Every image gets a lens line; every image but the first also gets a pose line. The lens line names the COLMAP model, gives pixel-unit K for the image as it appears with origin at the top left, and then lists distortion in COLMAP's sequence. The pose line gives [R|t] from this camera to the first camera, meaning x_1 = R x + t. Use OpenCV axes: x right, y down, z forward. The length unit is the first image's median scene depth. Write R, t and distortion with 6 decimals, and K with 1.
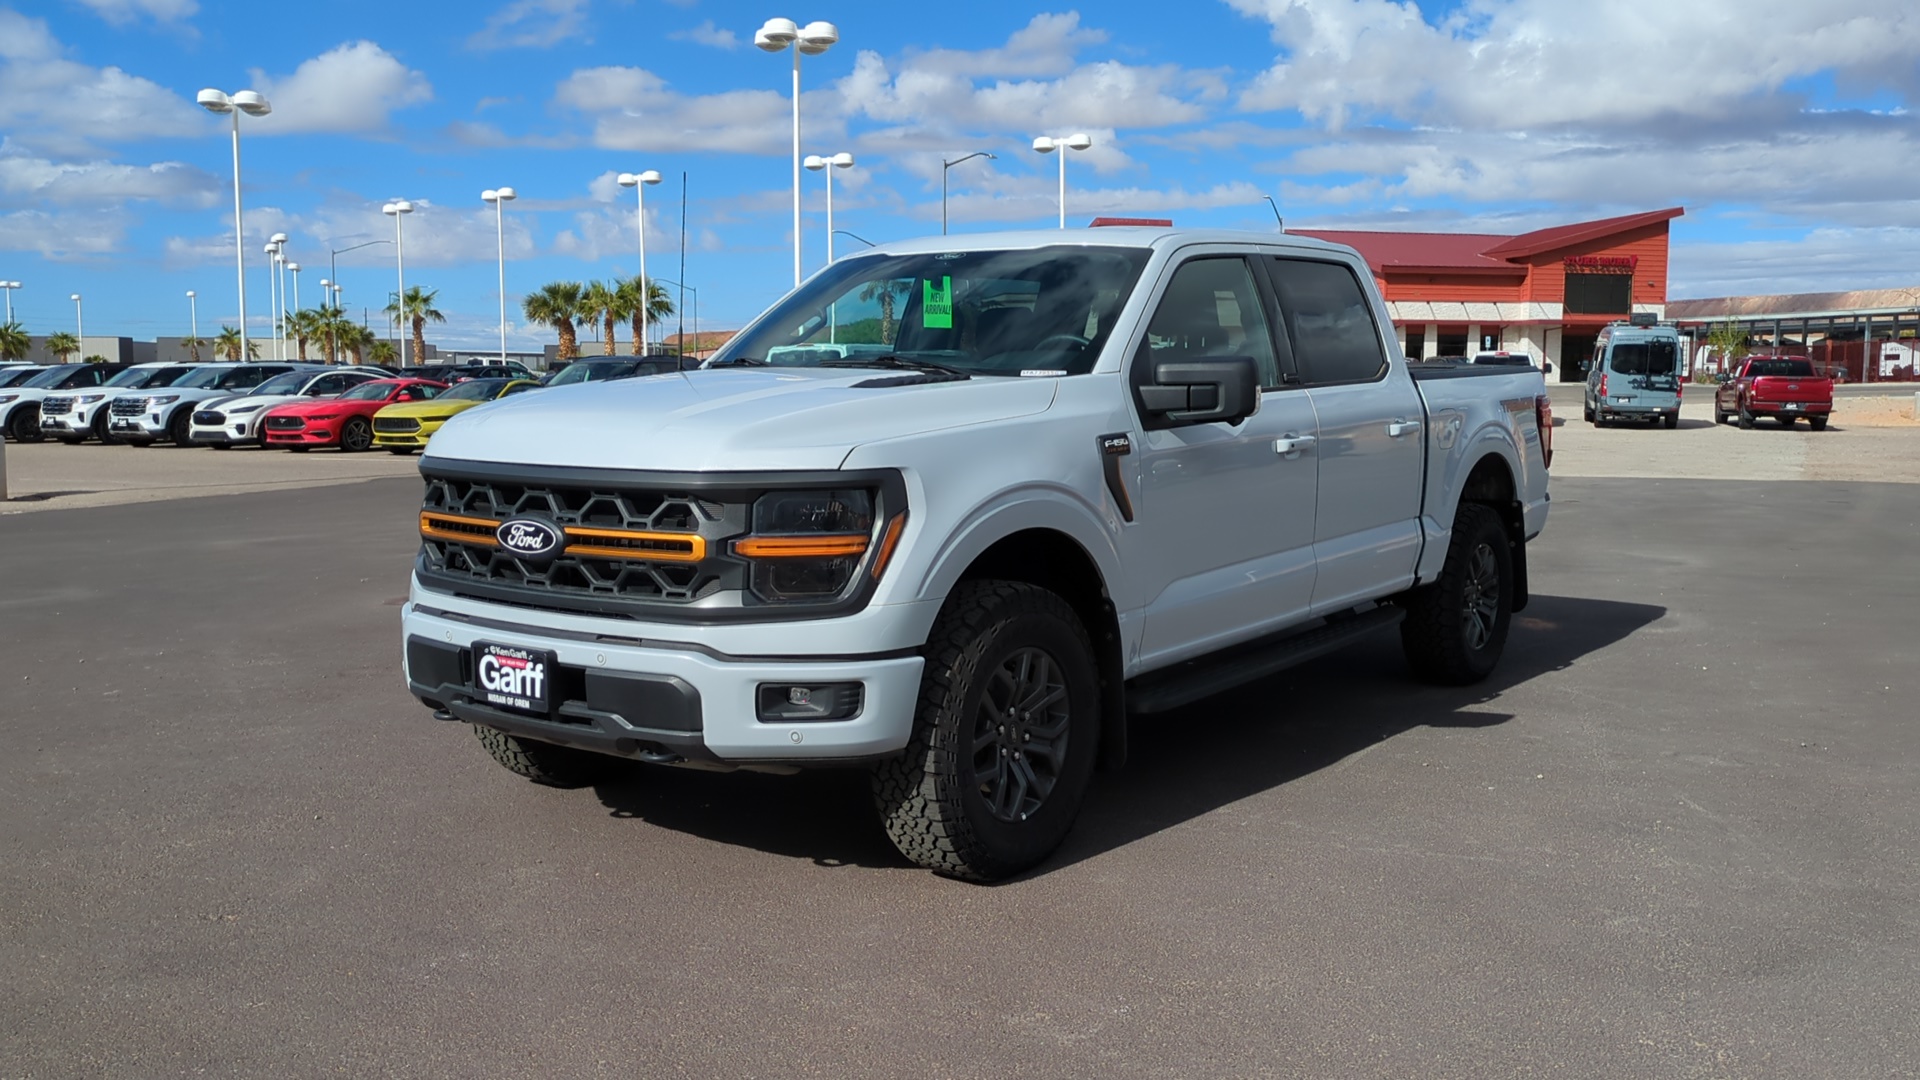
lens RADIAL K [[1666.6, 0, 974.3], [0, 1666.6, 541.4], [0, 0, 1]] dist [0.063405, -0.060743]
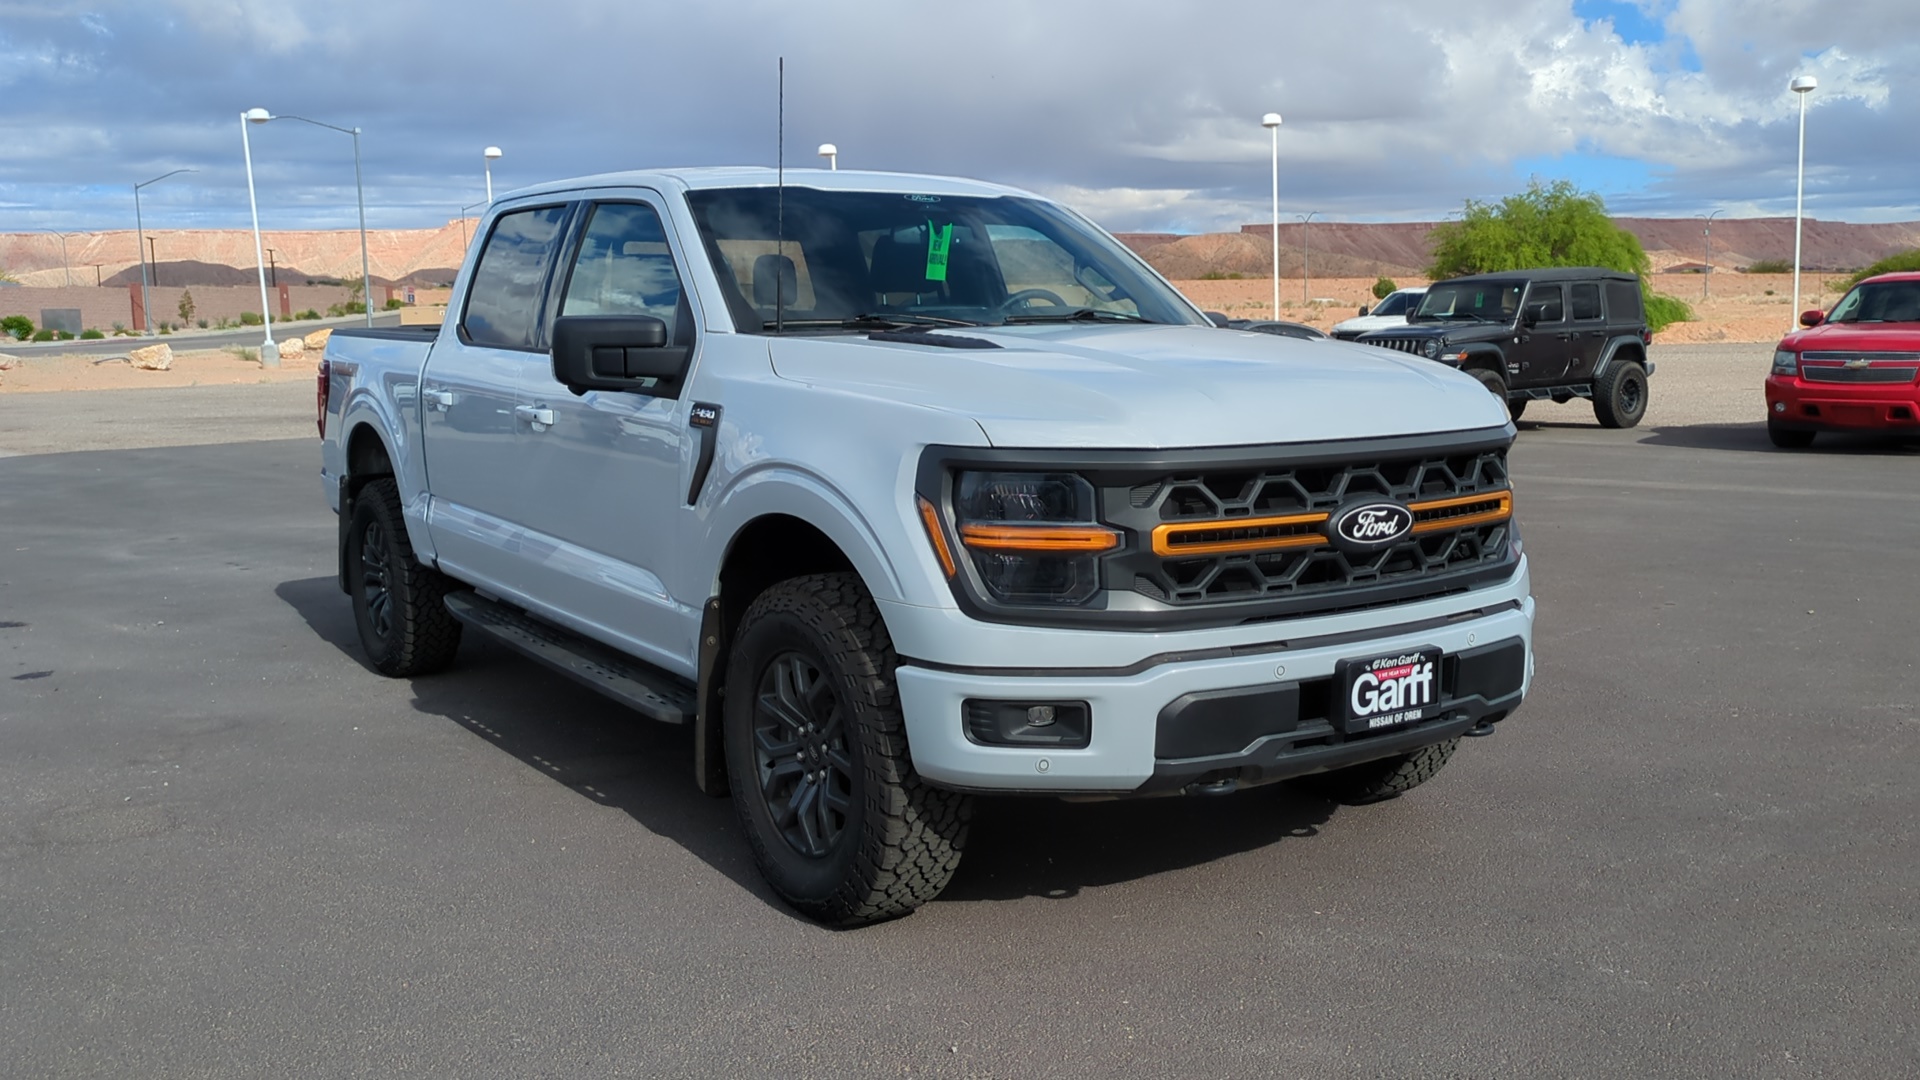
lens RADIAL K [[1666.6, 0, 974.3], [0, 1666.6, 541.4], [0, 0, 1]] dist [0.063405, -0.060743]
pose [[0.332105, -0.127131, 0.934636, -1.127408], [0.110573, 0.989291, 0.095275, -0.096762], [-0.936739, 0.071705, 0.342605, 0.907680]]
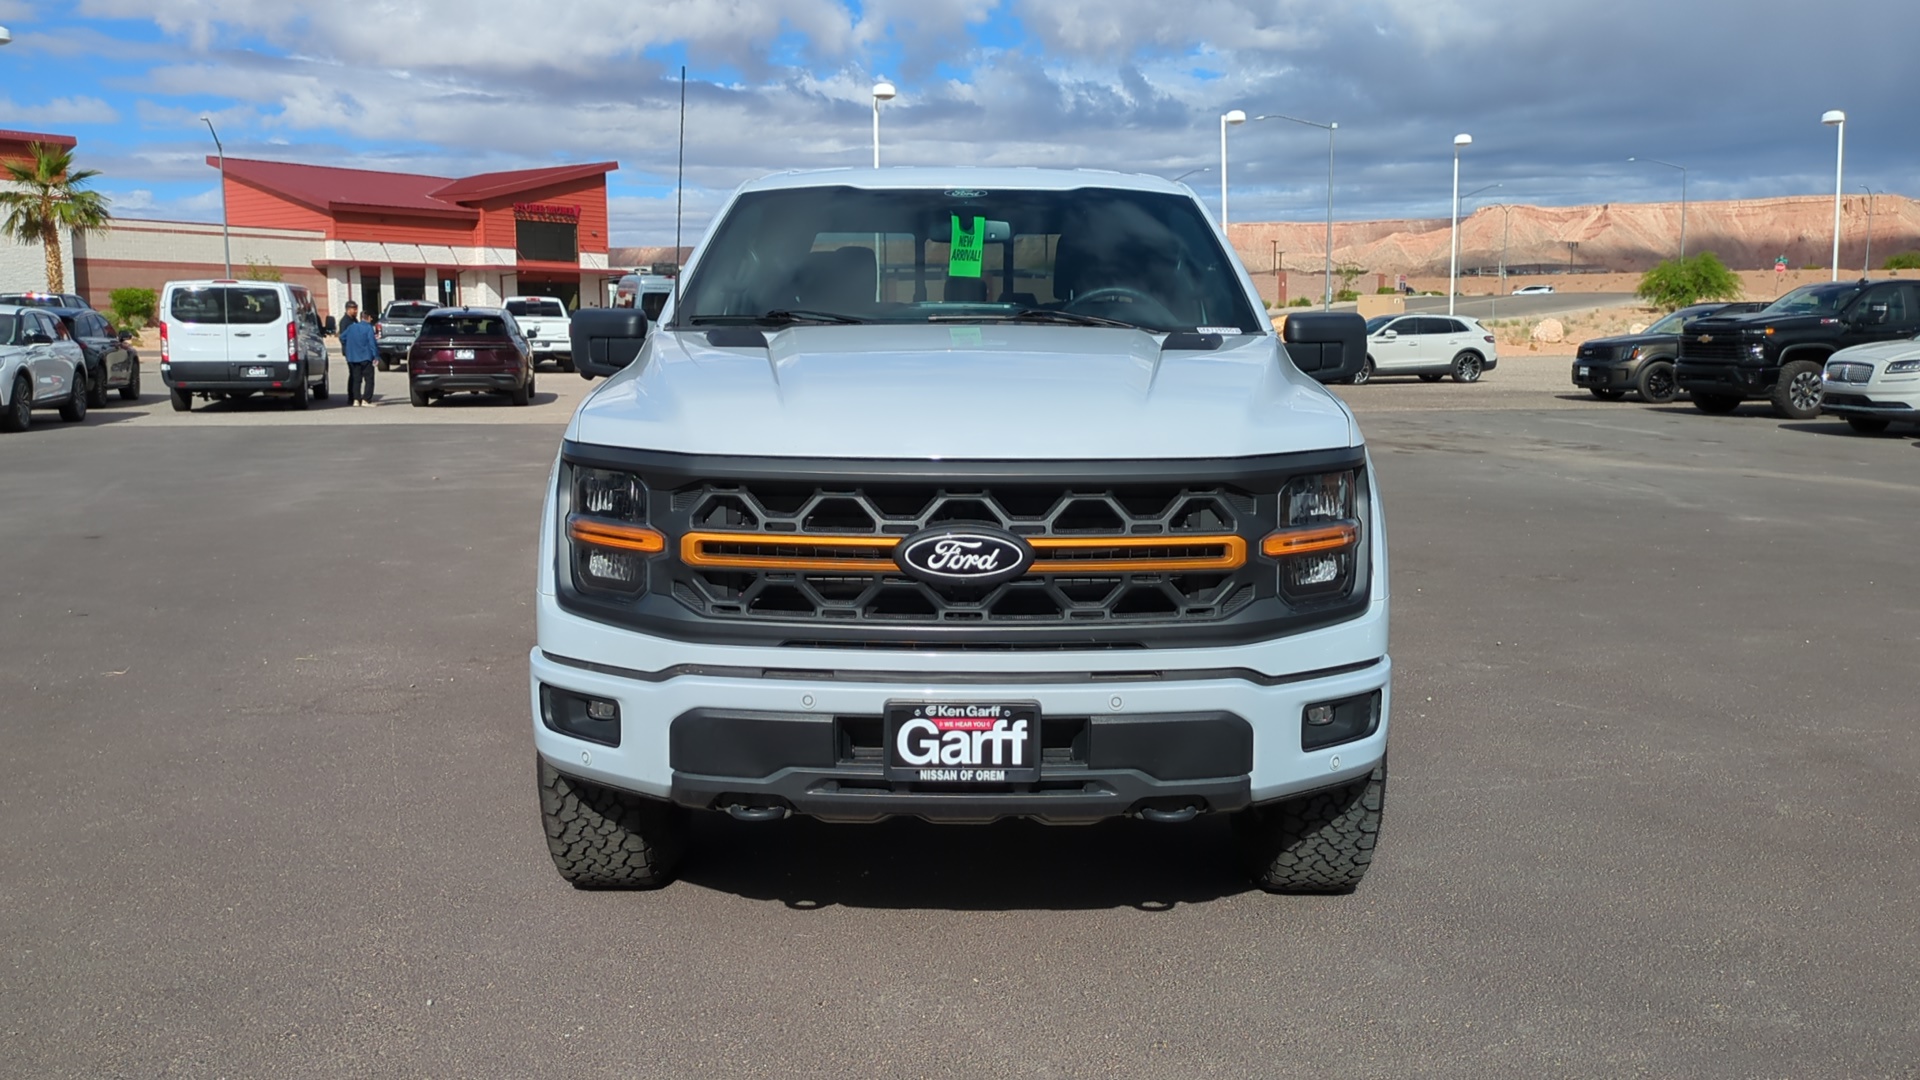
lens RADIAL K [[1666.6, 0, 974.3], [0, 1666.6, 541.4], [0, 0, 1]] dist [0.063405, -0.060743]
pose [[0.801970, -0.077296, 0.592342, -0.711591], [0.057859, 0.996982, 0.051763, -0.047950], [-0.594556, -0.007240, 0.804022, 0.398056]]
